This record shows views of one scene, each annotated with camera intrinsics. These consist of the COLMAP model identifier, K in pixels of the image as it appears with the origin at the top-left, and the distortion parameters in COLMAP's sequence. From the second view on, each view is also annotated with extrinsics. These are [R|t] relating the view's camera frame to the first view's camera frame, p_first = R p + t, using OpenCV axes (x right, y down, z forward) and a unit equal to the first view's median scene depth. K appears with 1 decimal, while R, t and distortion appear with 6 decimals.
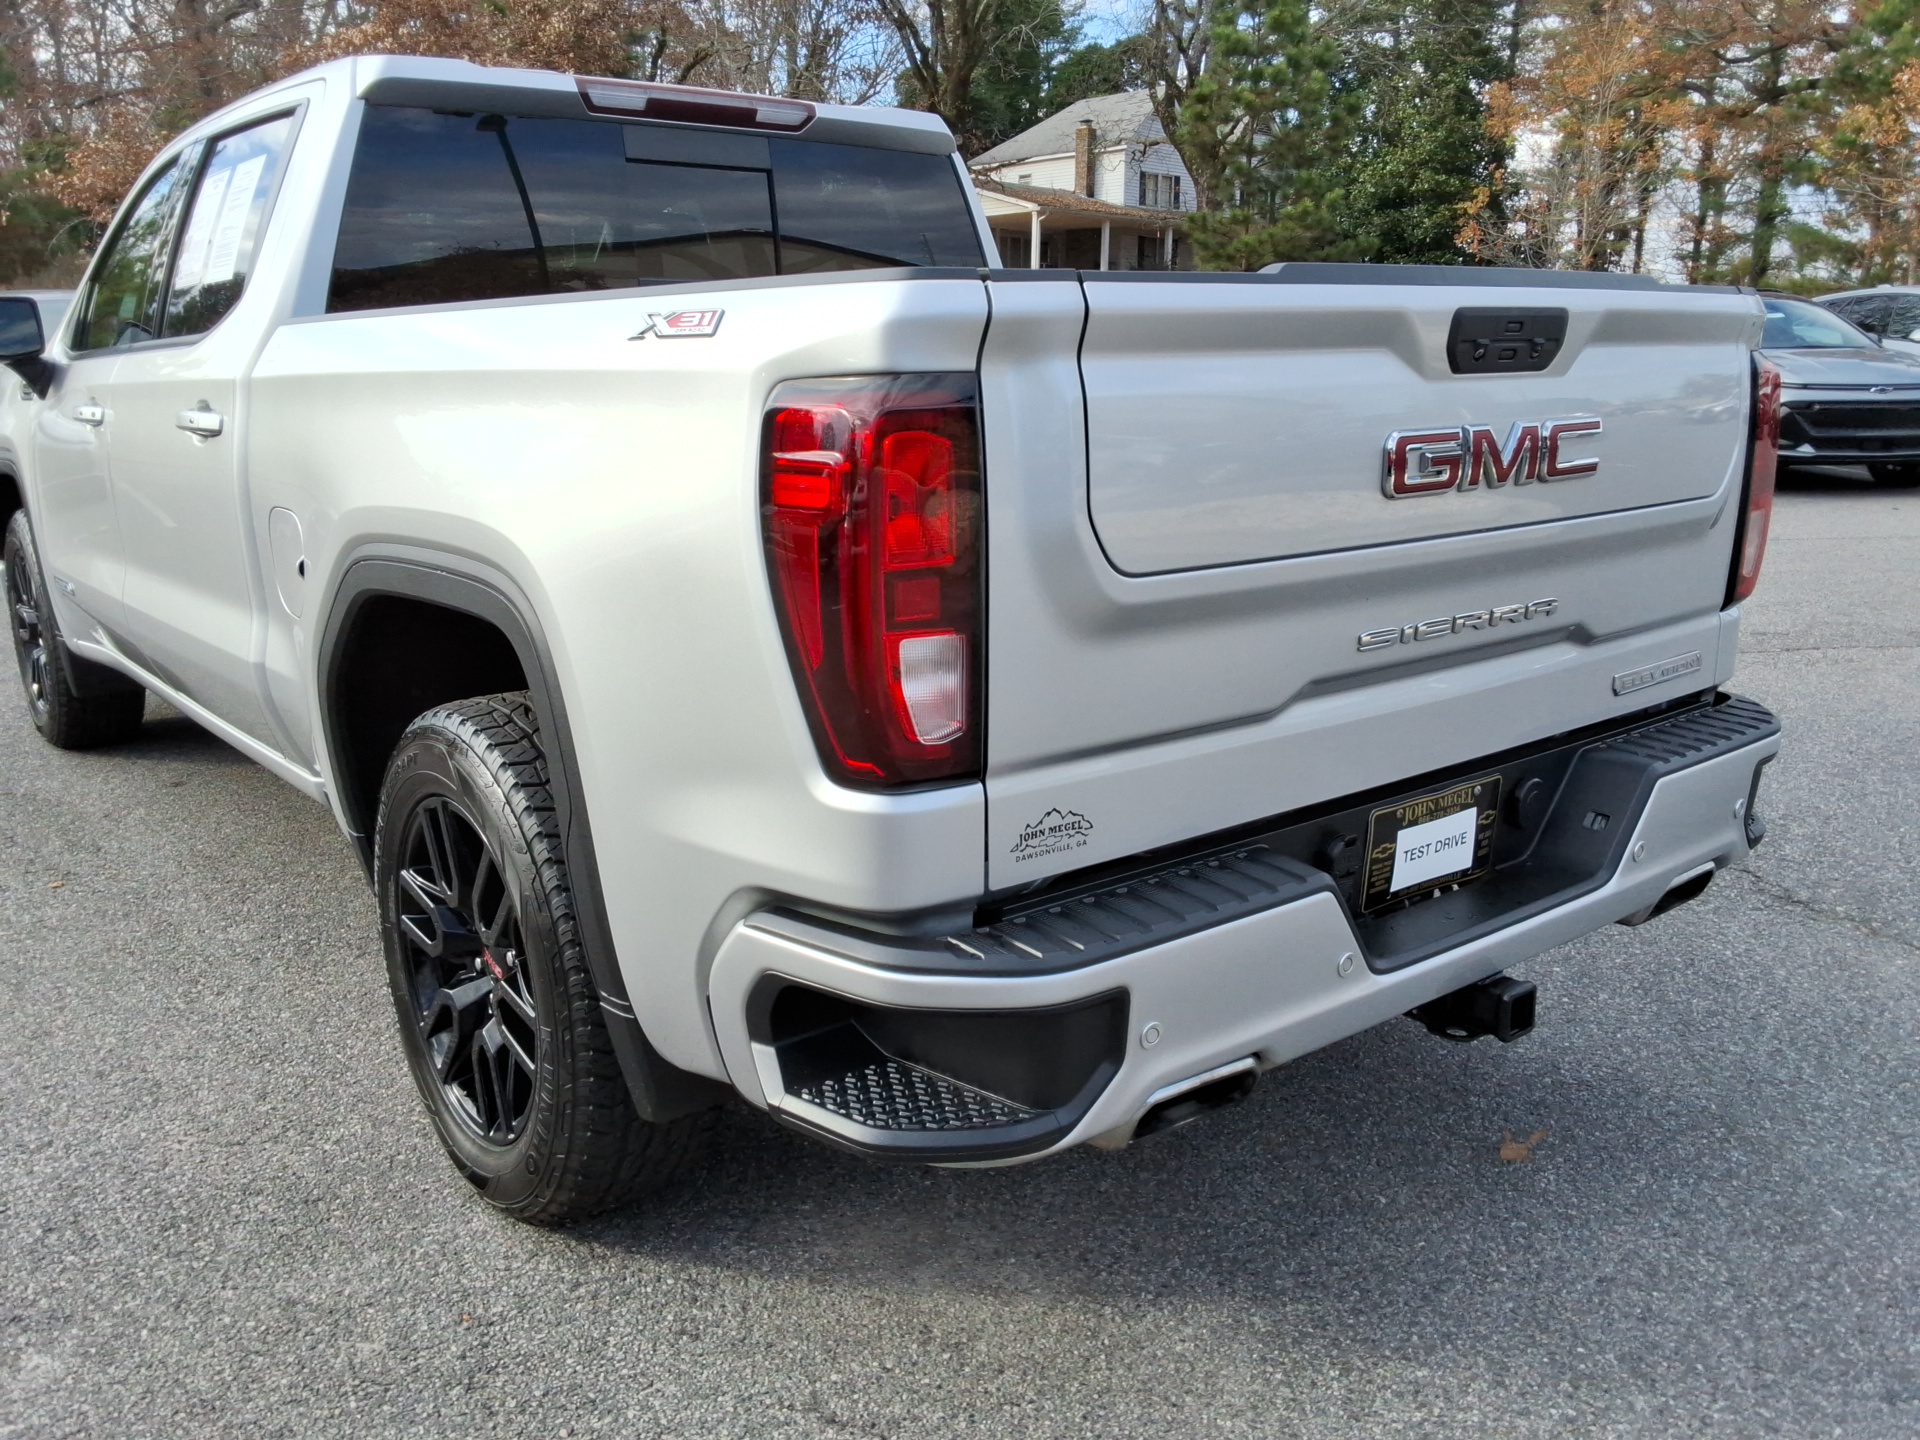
lens RADIAL K [[1538.1, 0, 973.2], [0, 1538.1, 704.2], [0, 0, 1]] dist [0.110515, -0.165619]
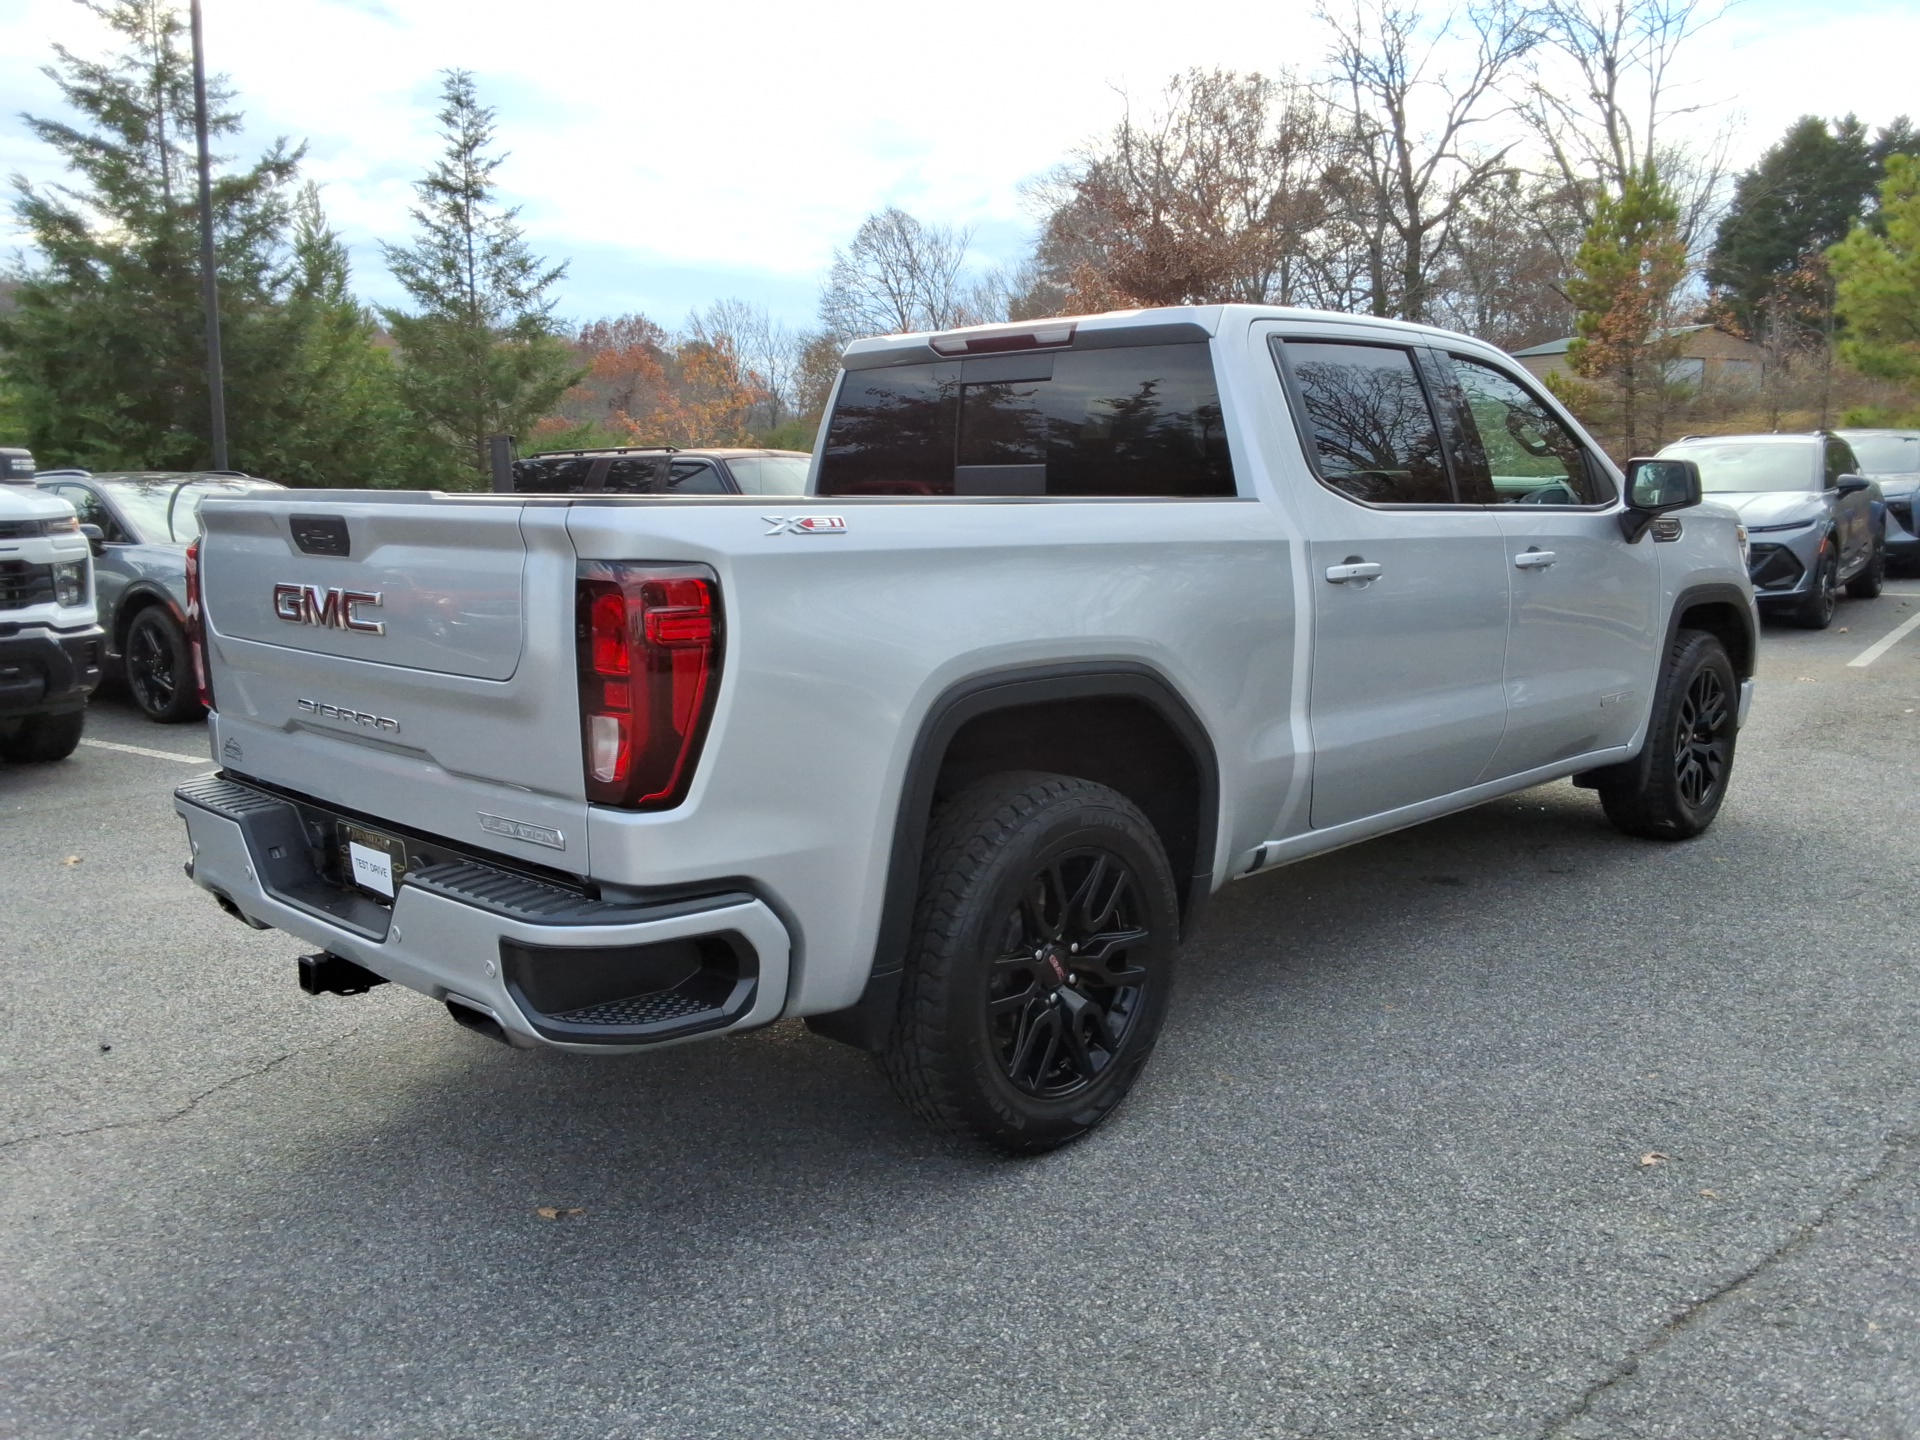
lens RADIAL K [[1538.1, 0, 983.7], [0, 1538.1, 702.6], [0, 0, 1]] dist [0.110515, -0.165619]
pose [[0.131563, 0.151913, -0.979599, 1.037850], [-0.220233, 0.967972, 0.120532, -0.211310], [0.966534, 0.199882, 0.160806, 0.741358]]
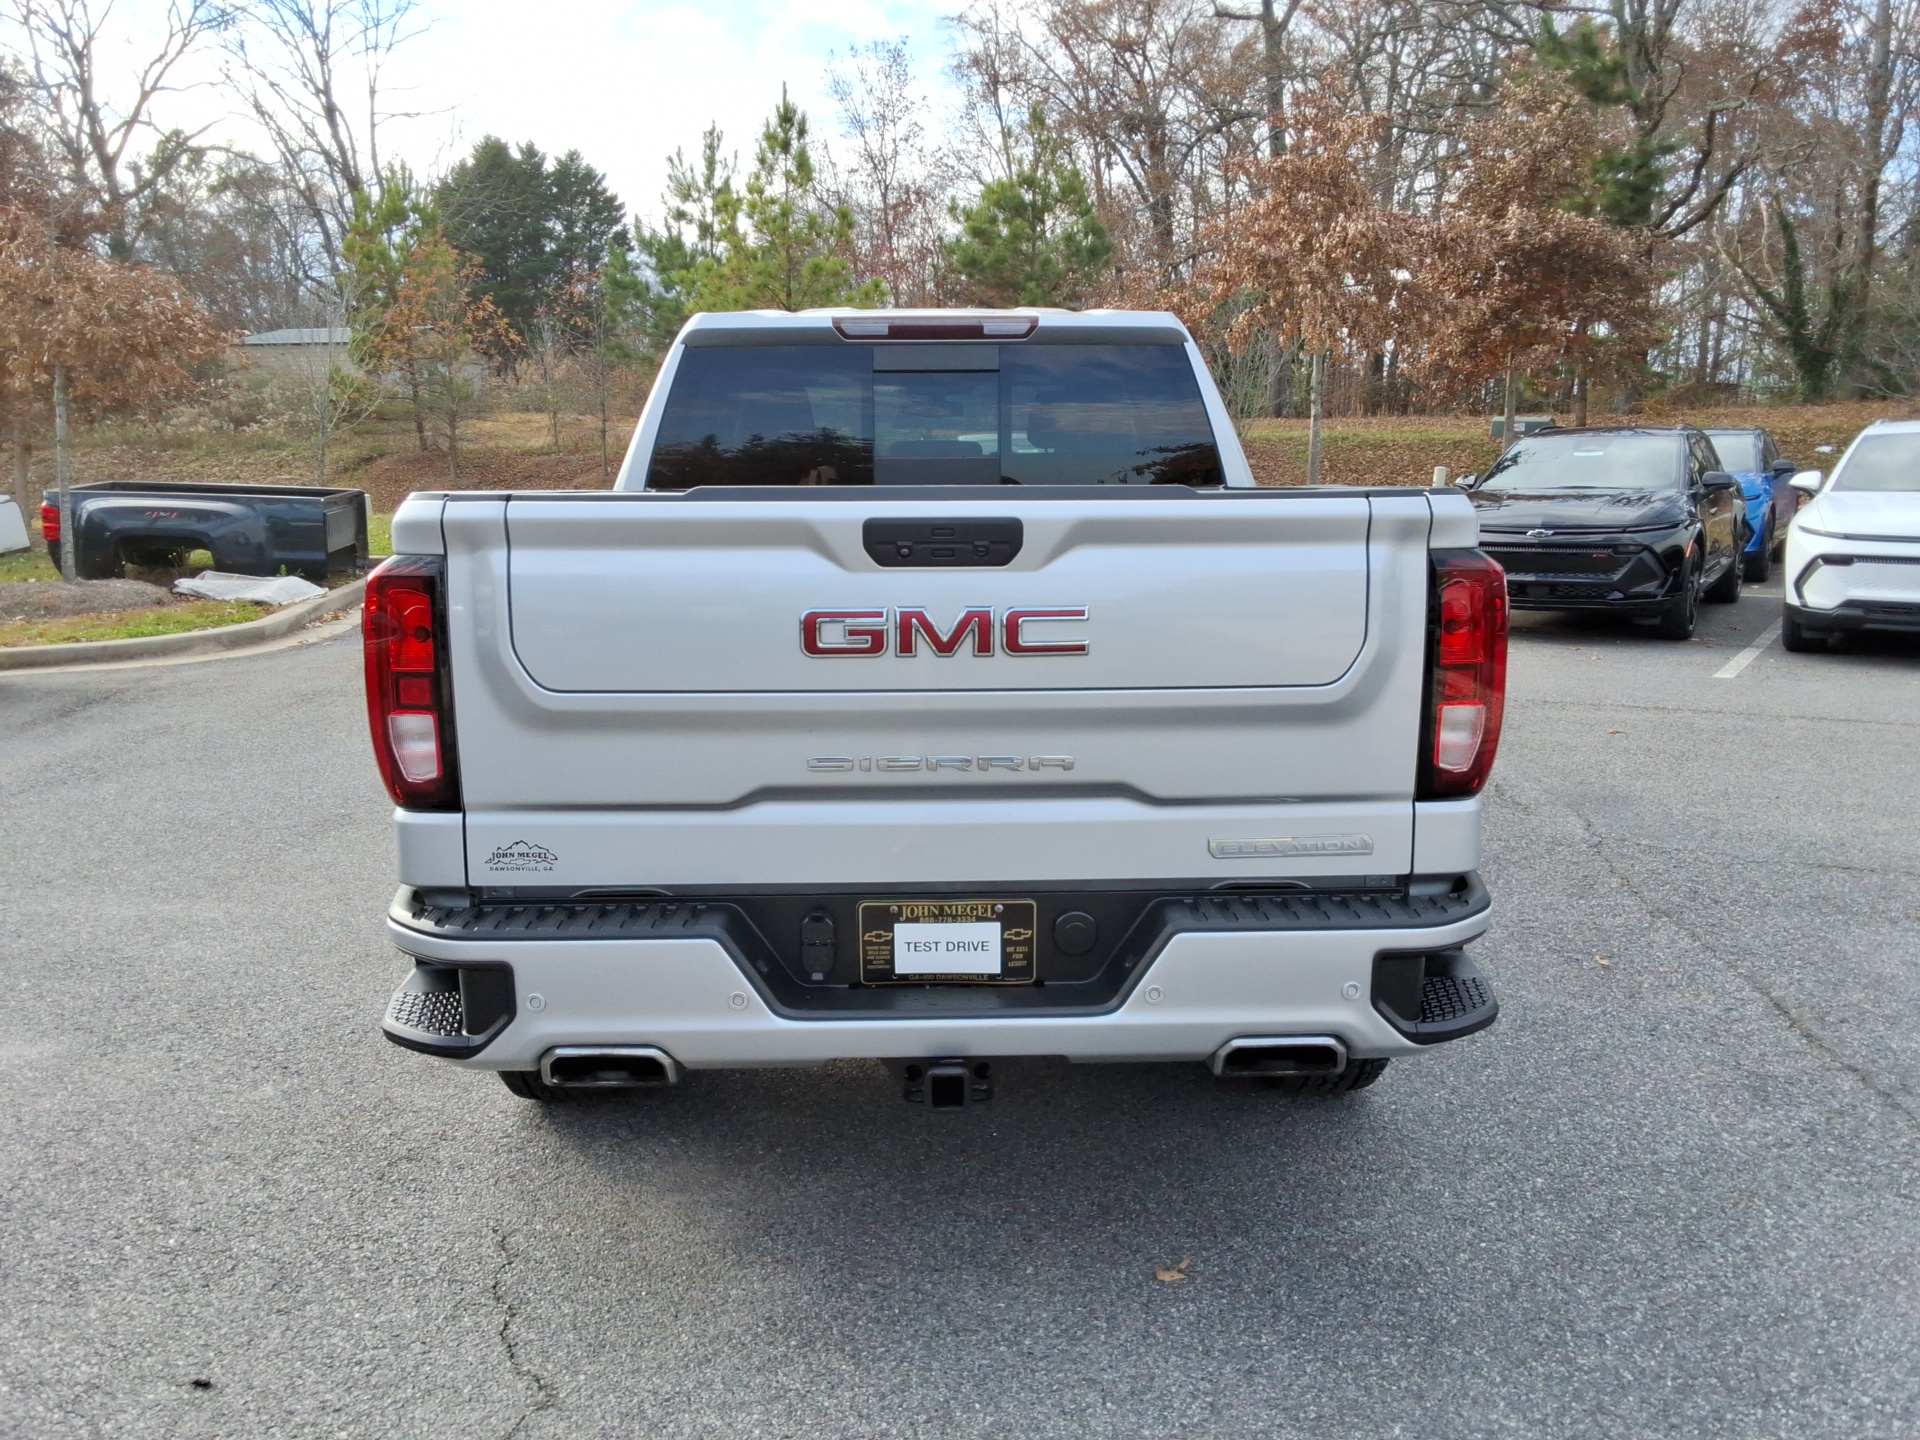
lens RADIAL K [[1538.1, 0, 975.8], [0, 1538.1, 705.5], [0, 0, 1]] dist [0.110515, -0.165619]
pose [[0.794252, 0.098297, -0.599585, 0.584643], [-0.139434, 0.989978, -0.022405, -0.040564], [0.591374, 0.101397, 0.799997, 0.016012]]
